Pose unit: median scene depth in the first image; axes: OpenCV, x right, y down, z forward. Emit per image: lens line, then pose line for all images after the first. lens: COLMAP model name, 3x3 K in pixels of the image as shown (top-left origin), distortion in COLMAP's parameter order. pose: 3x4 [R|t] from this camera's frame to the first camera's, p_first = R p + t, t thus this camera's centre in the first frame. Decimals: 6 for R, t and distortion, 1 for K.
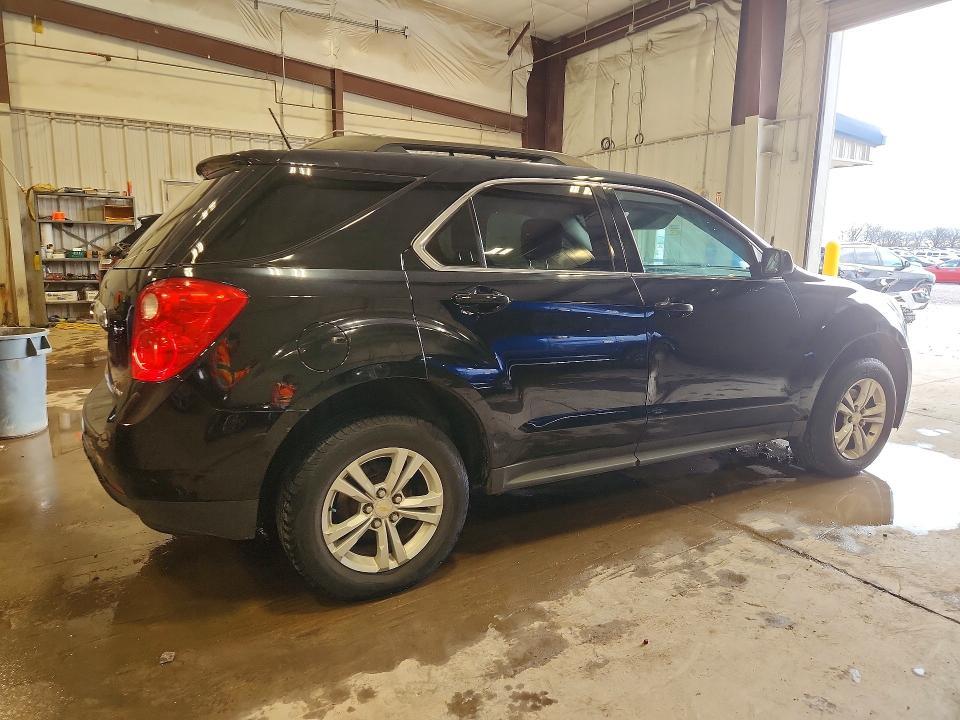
lens RADIAL K [[684.4, 0, 480.0], [0, 684.4, 360.0], [0, 0, 1]] dist [0.020292, -0.005364]
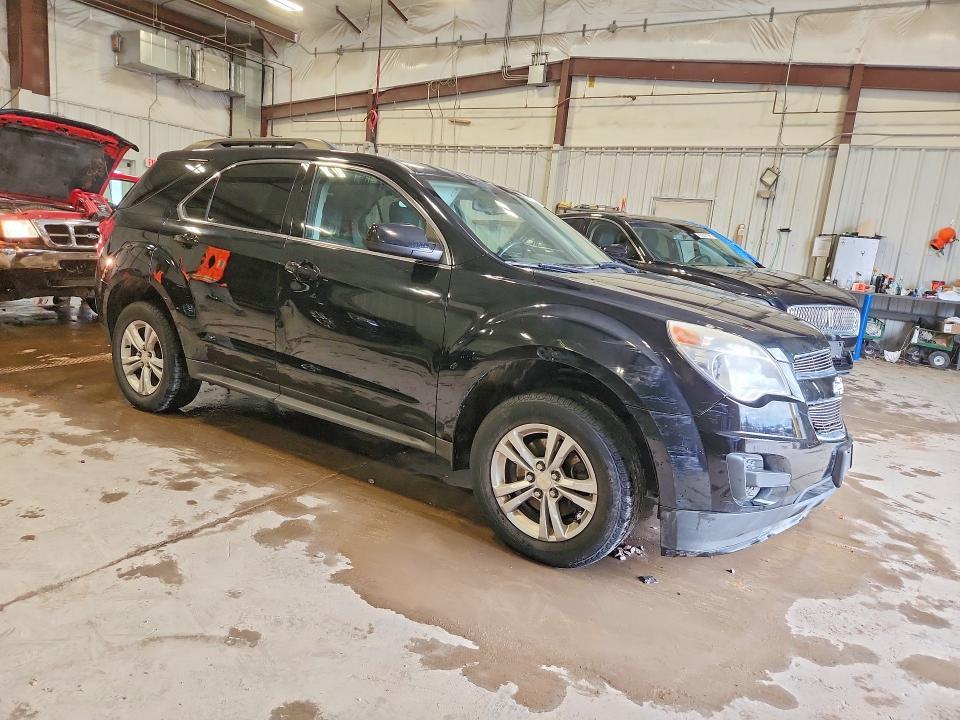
lens RADIAL K [[657.8, 0, 479.6], [0, 657.8, 389.4], [0, 0, 1]] dist [-0.000522, -0.006192]
pose [[0.428407, 0.223164, -0.875594, 1.156211], [-0.216558, 0.966138, 0.140284, -0.090954], [0.877251, 0.129518, 0.462229, 0.661617]]
